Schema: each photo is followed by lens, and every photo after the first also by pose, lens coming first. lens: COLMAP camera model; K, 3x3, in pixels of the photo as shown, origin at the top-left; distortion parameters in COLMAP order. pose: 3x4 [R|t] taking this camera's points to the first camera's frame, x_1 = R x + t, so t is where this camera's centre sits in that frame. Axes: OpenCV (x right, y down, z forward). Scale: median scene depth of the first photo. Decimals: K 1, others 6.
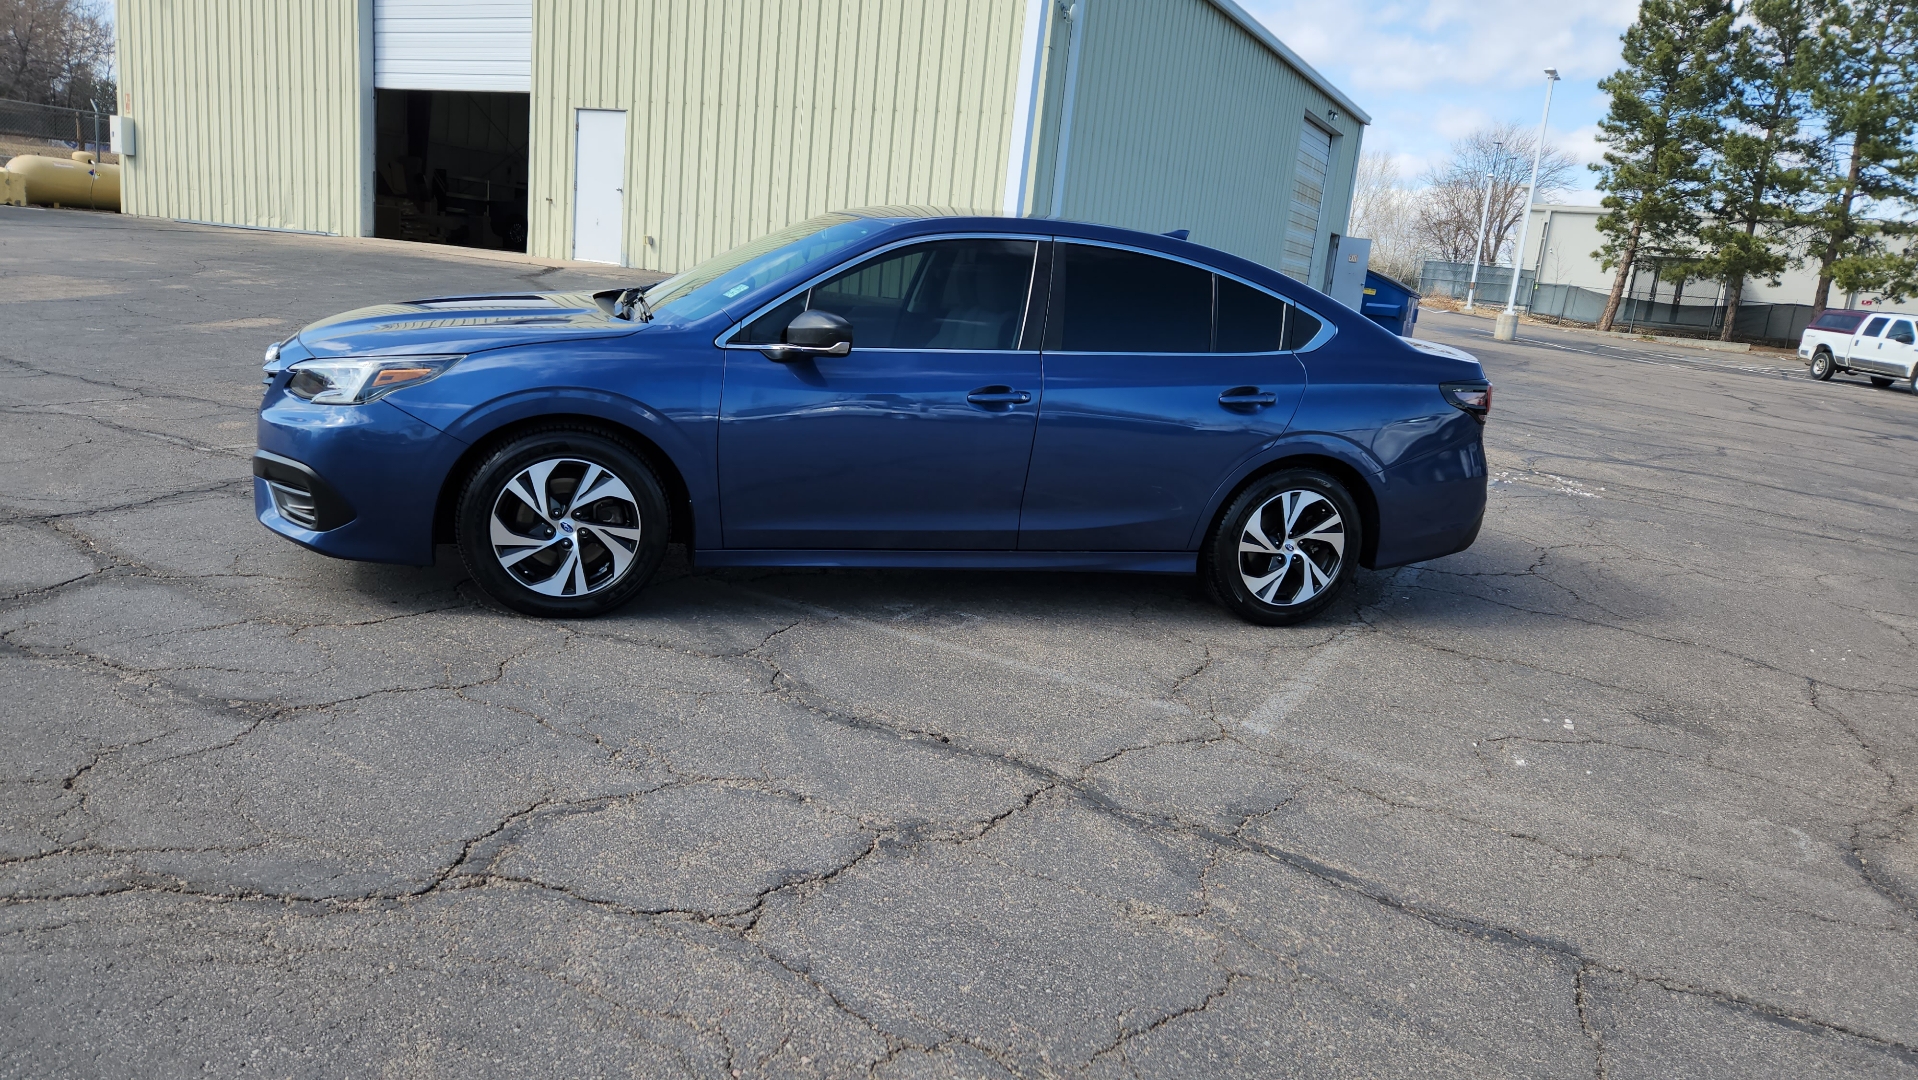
lens RADIAL K [[1281.9, 0, 933.7], [0, 1281.9, 544.8], [0, 0, 1]] dist [0.064534, -0.046312]
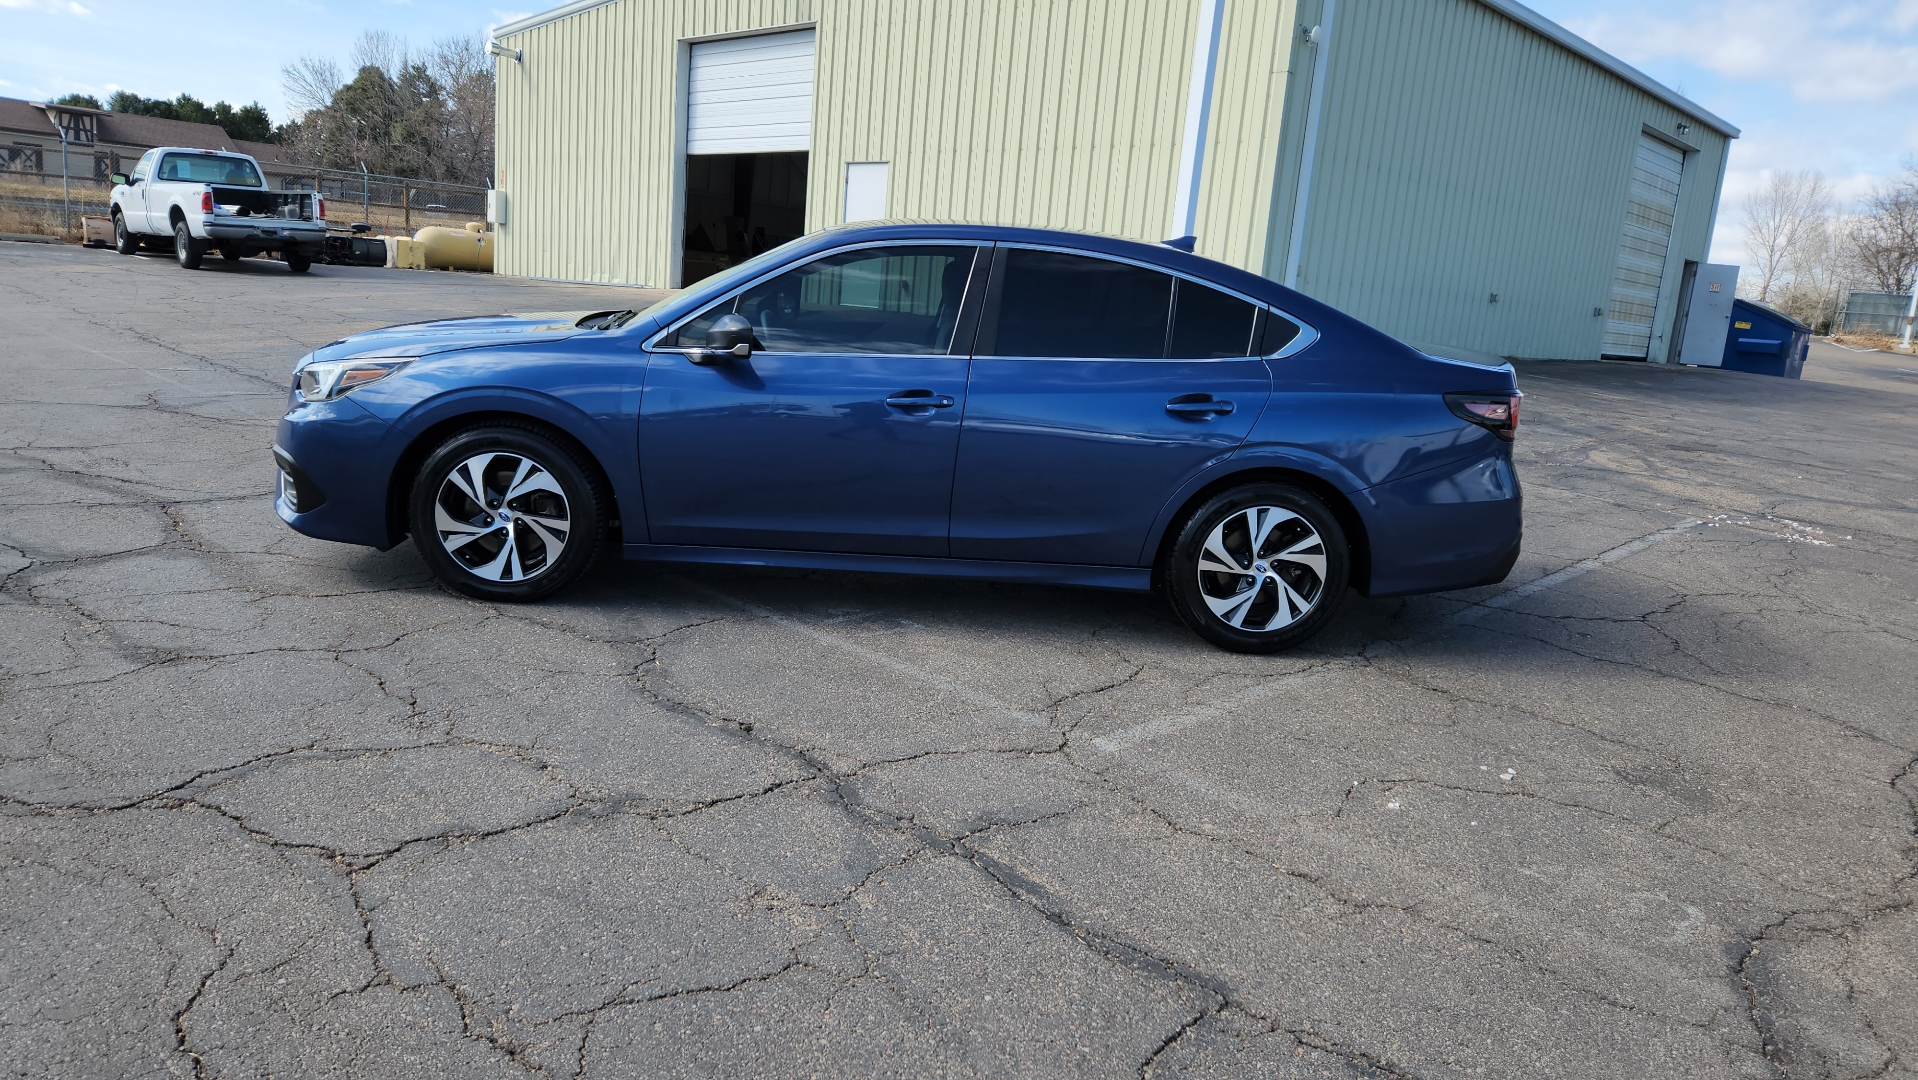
lens RADIAL K [[1279.6, 0, 928.4], [0, 1279.6, 534.6], [0, 0, 1]] dist [0.073047, -0.061873]
pose [[0.963221, 0.030400, -0.266986, 0.292971], [-0.042082, 0.998386, -0.038139, 0.023121], [0.265395, 0.047972, 0.962946, 0.041938]]
